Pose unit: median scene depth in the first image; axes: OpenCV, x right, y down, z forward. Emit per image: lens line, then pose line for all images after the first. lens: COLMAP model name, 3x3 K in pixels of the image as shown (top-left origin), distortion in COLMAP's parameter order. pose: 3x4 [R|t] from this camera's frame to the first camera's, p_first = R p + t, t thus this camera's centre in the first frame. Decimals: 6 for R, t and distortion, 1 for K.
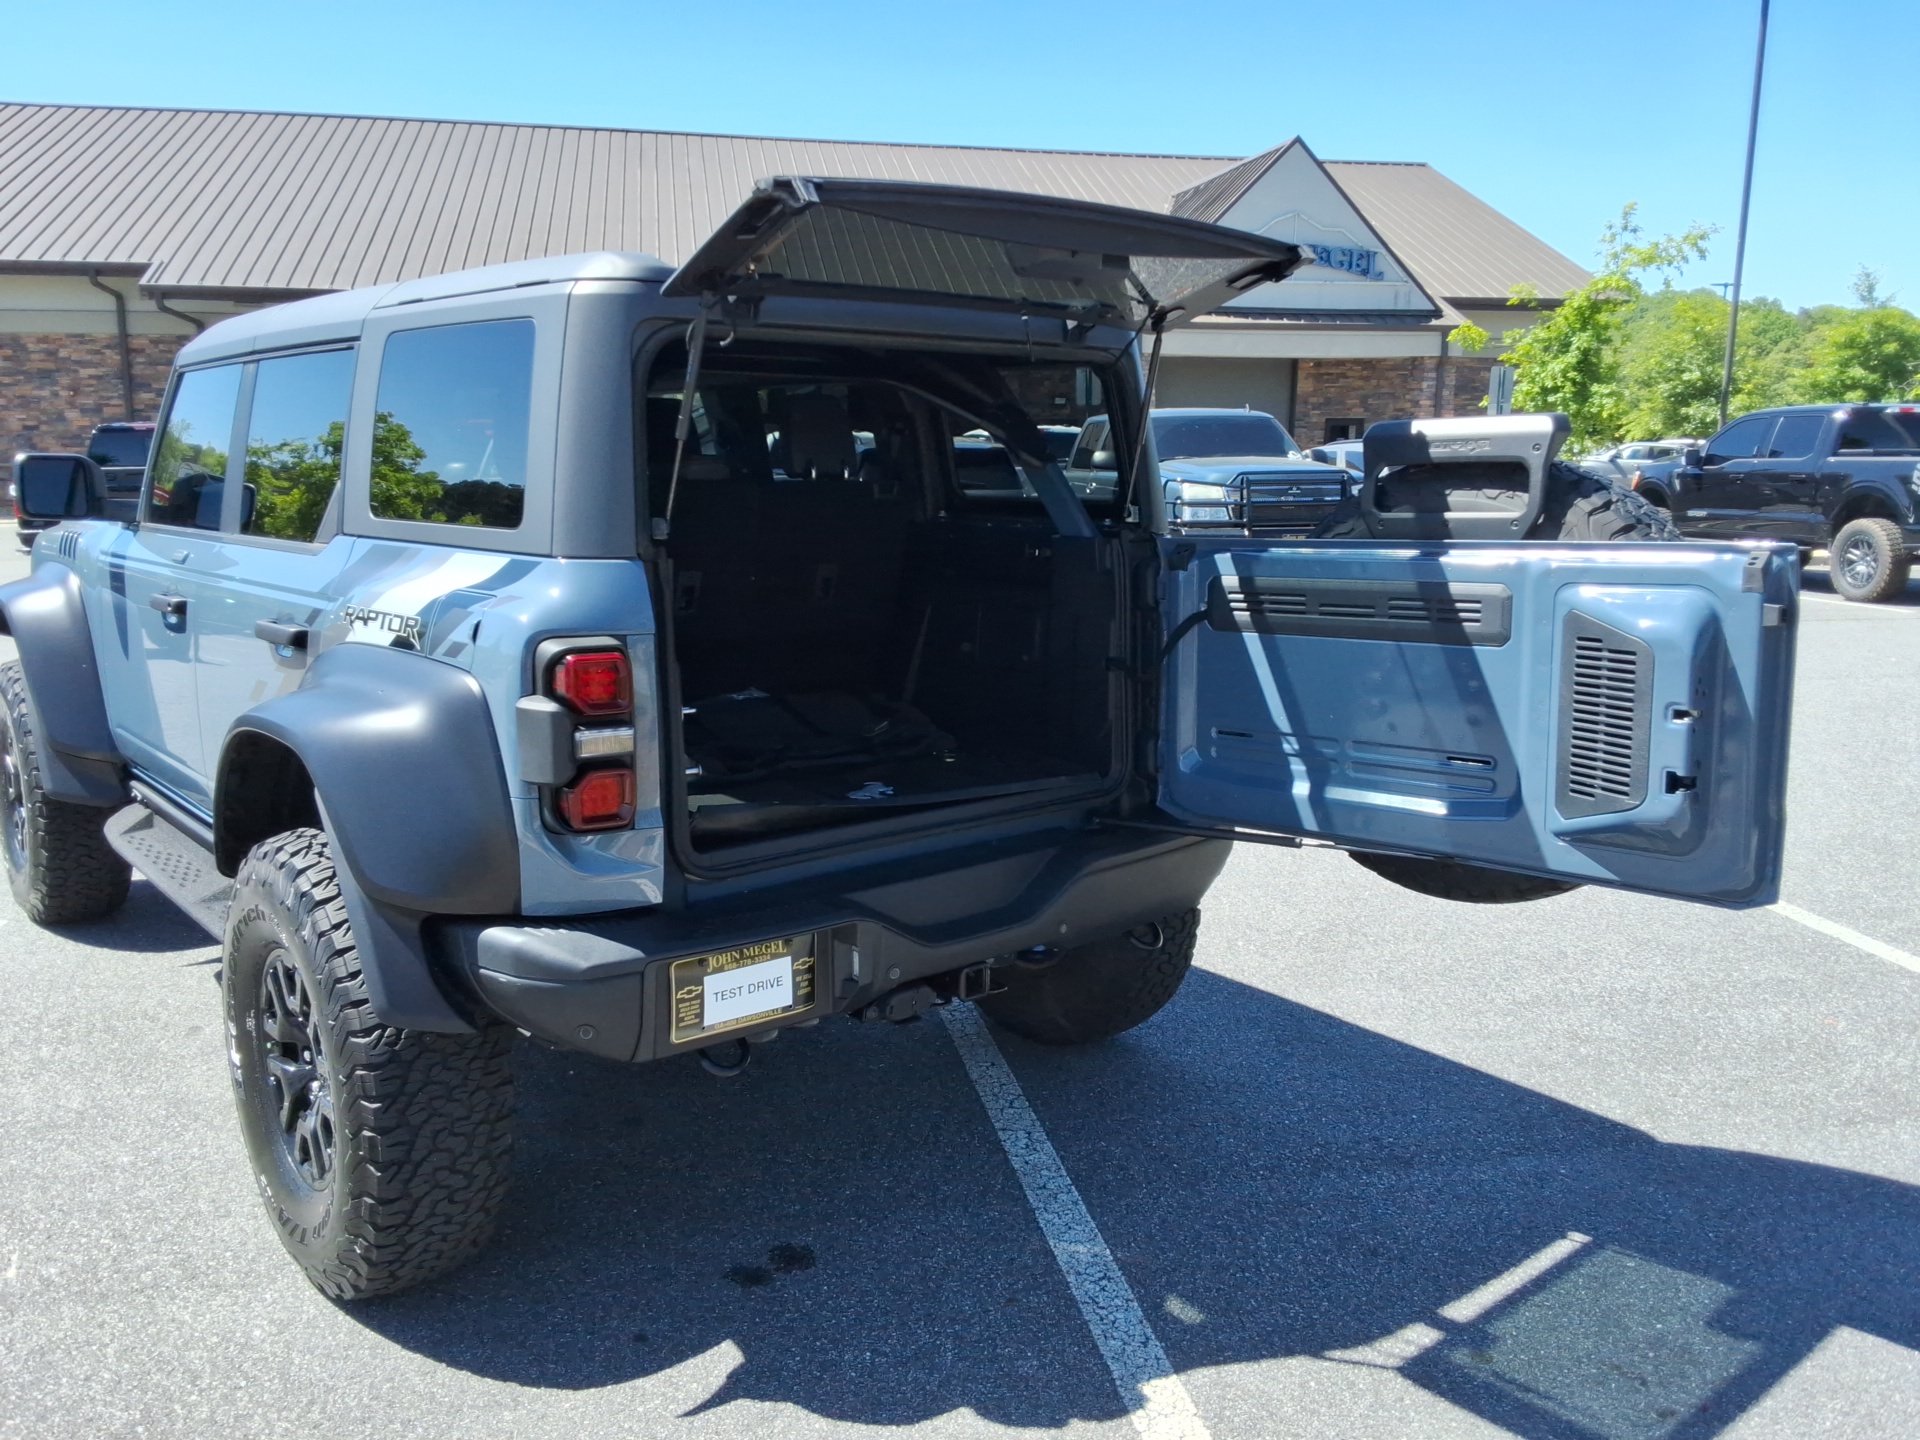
lens RADIAL K [[1542.2, 0, 976.8], [0, 1542.2, 713.2], [0, 0, 1]] dist [0.116000, -0.170023]
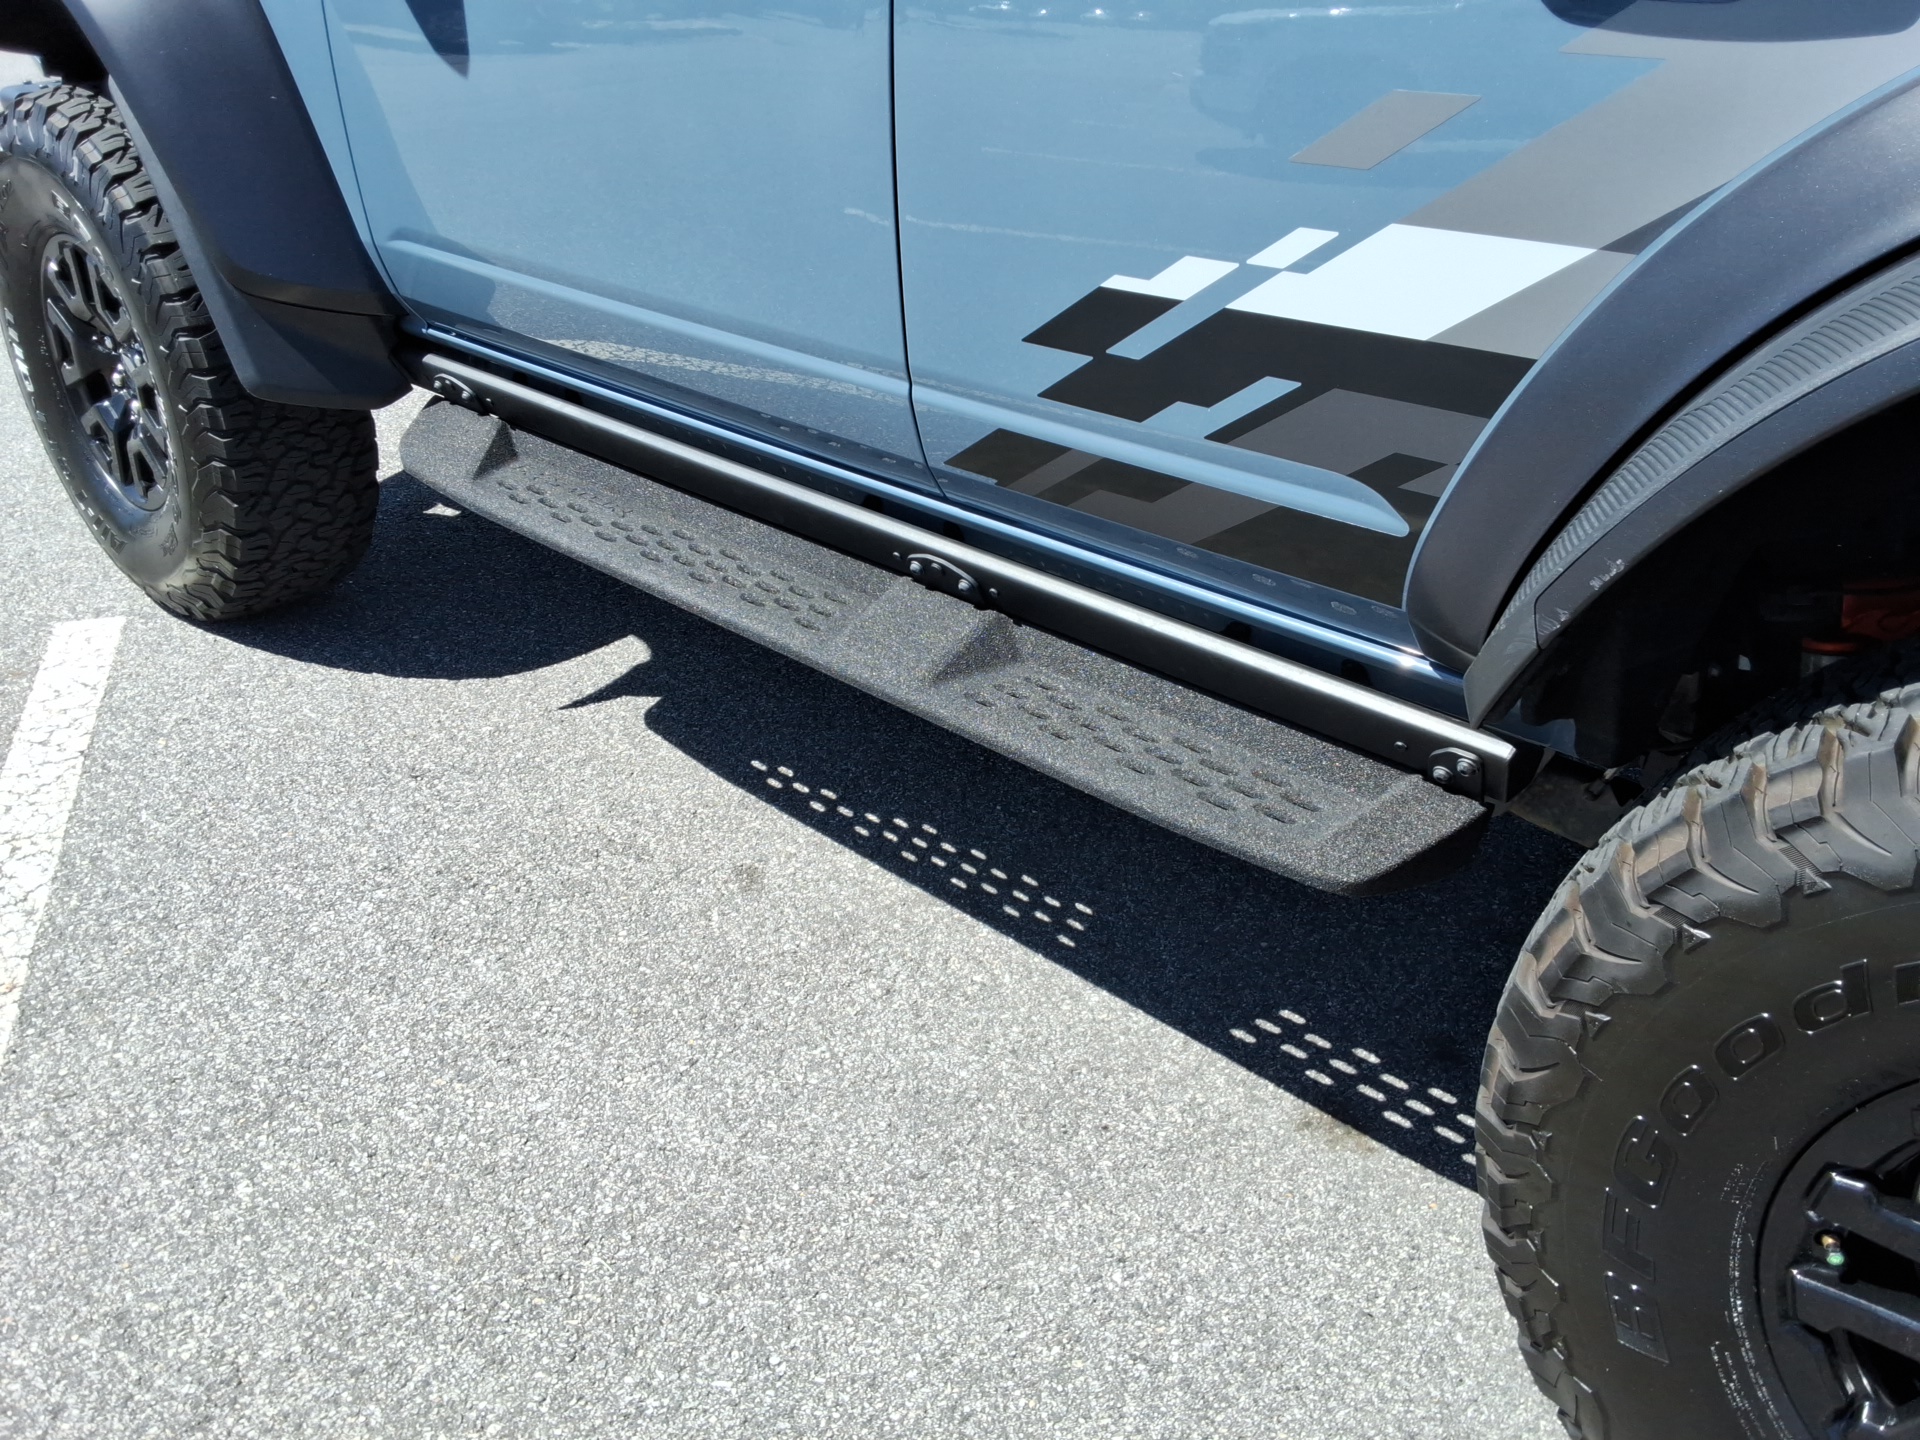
lens RADIAL K [[1542.2, 0, 968.3], [0, 1542.2, 713.7], [0, 0, 1]] dist [0.116000, -0.170023]
pose [[0.991260, -0.062617, 0.116112, -0.744816], [0.021411, 0.944866, 0.326756, -0.009844], [-0.130171, -0.321414, 0.937949, 0.842034]]
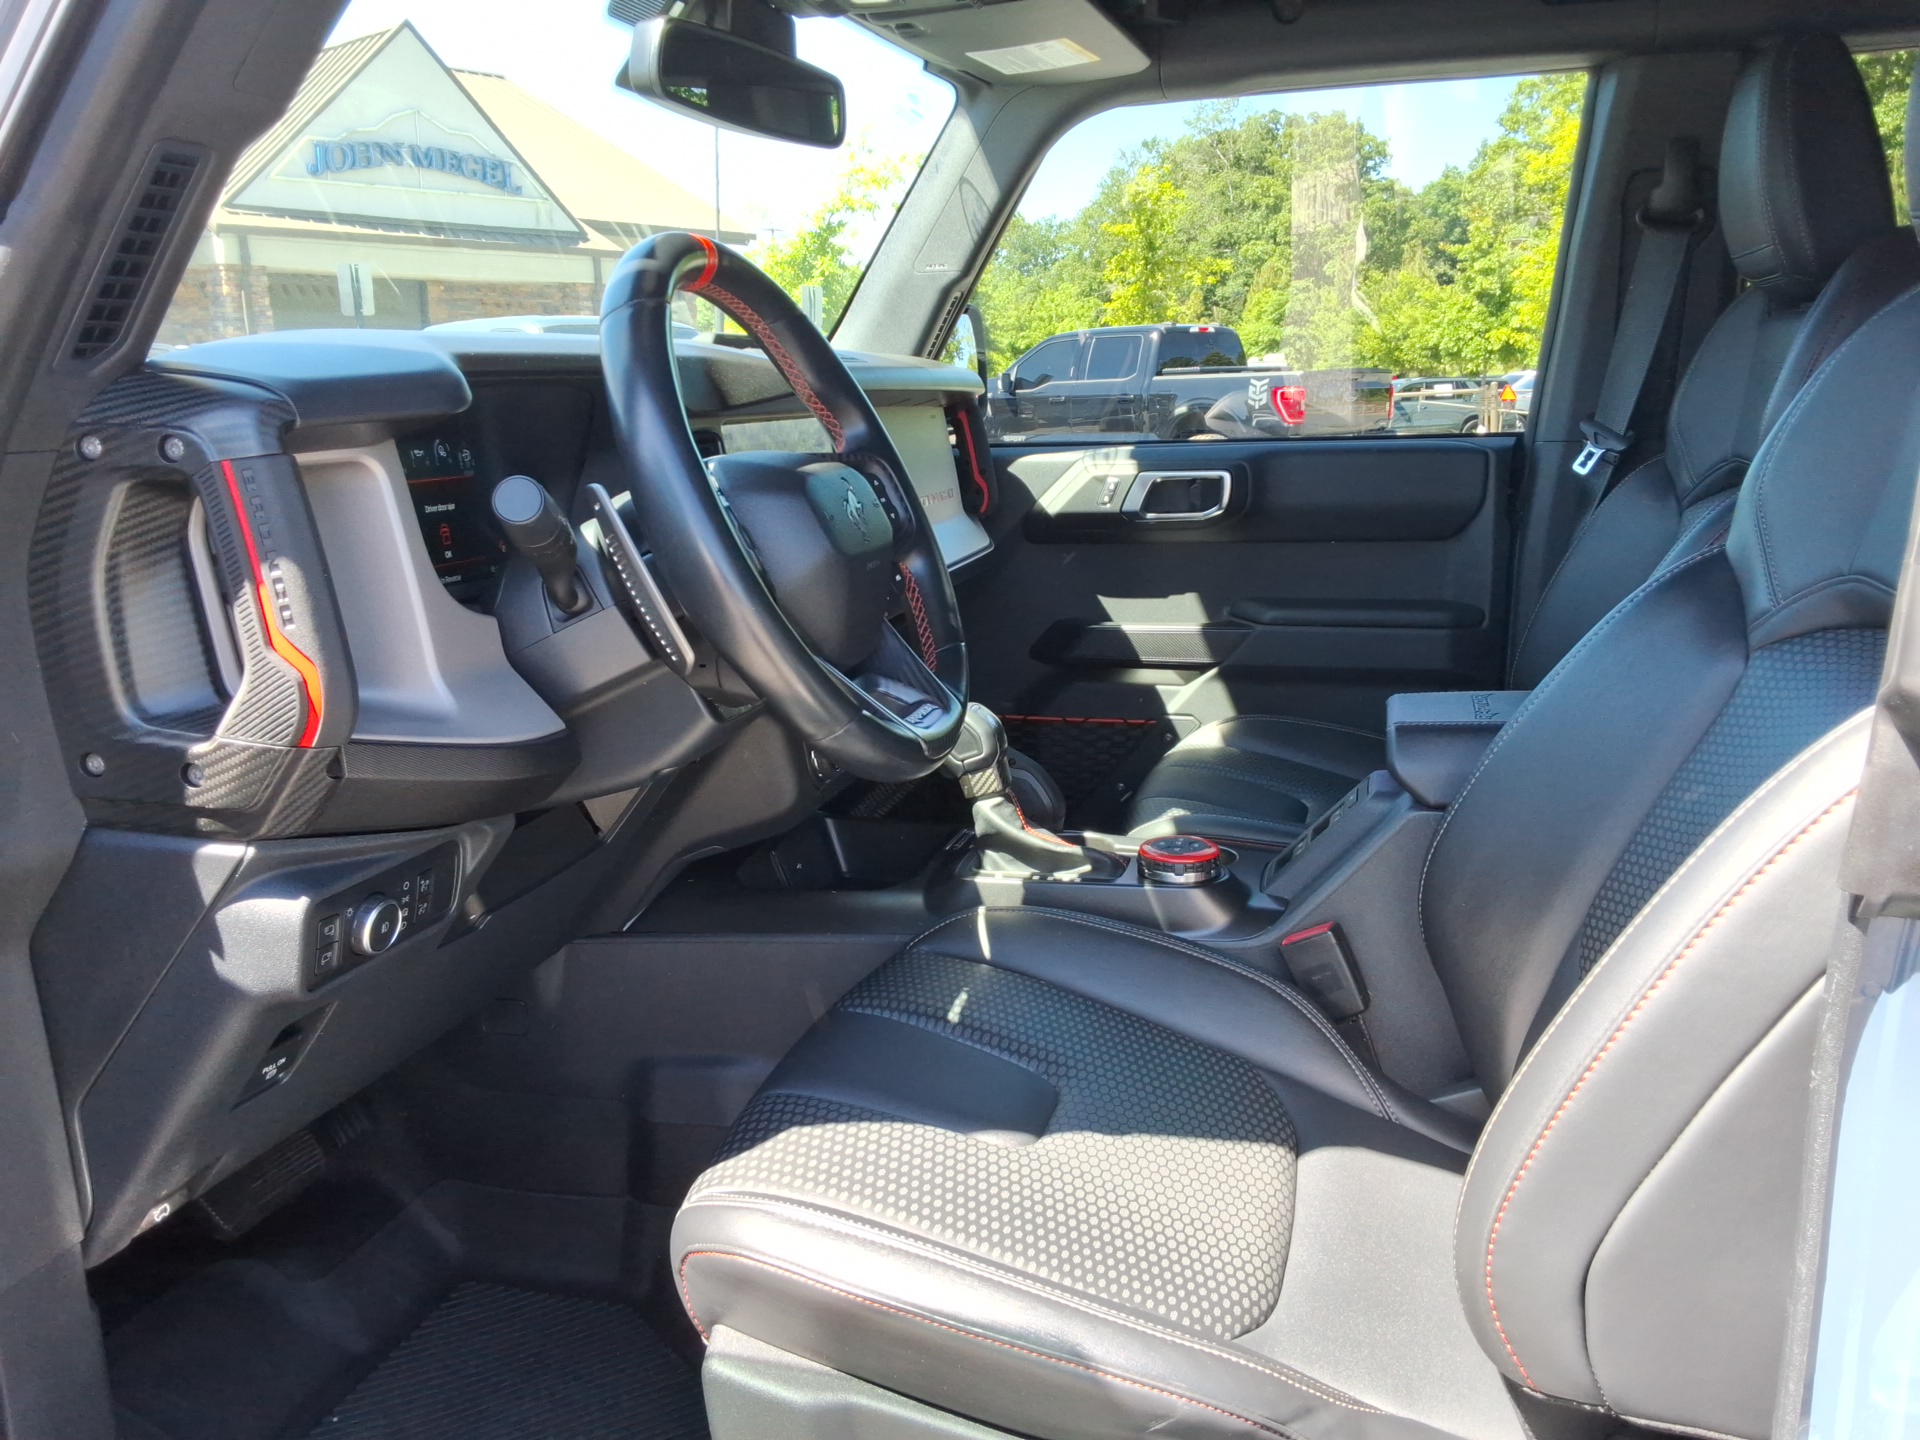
lens RADIAL K [[1542.2, 0, 967.5], [0, 1542.2, 696.3], [0, 0, 1]] dist [0.116000, -0.170023]
pose [[0.815406, -0.131584, 0.563737, -0.911466], [0.117764, 0.991165, 0.061014, -0.175625], [-0.566785, 0.016637, 0.823698, 1.315420]]
